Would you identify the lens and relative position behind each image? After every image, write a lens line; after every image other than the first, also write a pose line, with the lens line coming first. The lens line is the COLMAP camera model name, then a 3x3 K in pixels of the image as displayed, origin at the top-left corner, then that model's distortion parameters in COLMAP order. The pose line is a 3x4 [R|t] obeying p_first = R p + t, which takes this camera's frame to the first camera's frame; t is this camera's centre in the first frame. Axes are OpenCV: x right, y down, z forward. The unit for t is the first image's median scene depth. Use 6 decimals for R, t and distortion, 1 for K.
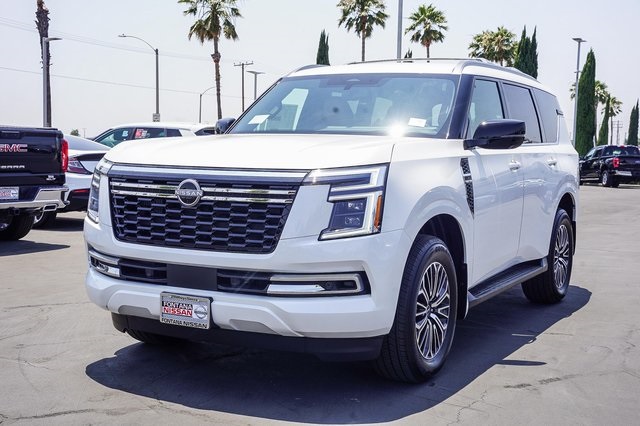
lens RADIAL K [[904.9, 0, 318.5], [0, 904.9, 219.7], [0, 0, 1]] dist [0.116715, 0.000000]
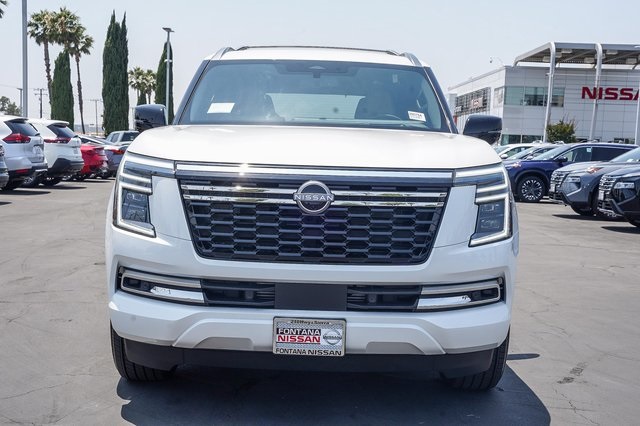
lens RADIAL K [[904.9, 0, 319.3], [0, 904.9, 208.6], [0, 0, 1]] dist [0.116715, 0.000000]
pose [[0.877060, -0.028619, 0.479527, -0.541067], [0.026703, 0.999585, 0.010817, -0.027947], [-0.479637, 0.003317, 0.877461, 0.257642]]
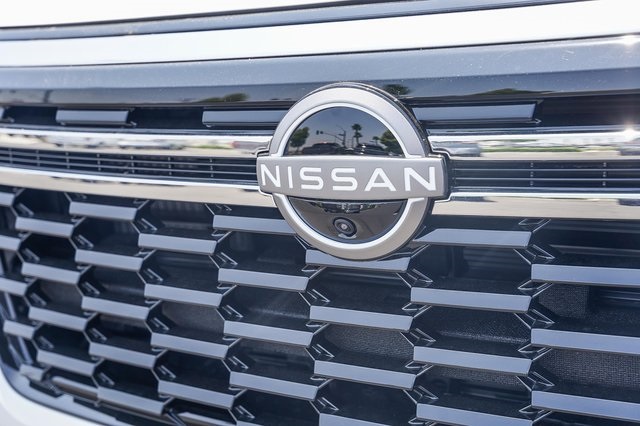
lens RADIAL K [[904.9, 0, 321.9], [0, 904.9, 214.2], [0, 0, 1]] dist [0.116715, 0.000000]
pose [[0.991665, -0.104494, -0.075373, -0.135419], [0.115743, 0.979502, 0.164863, -0.049300], [0.056601, -0.172212, 0.983432, 0.840065]]
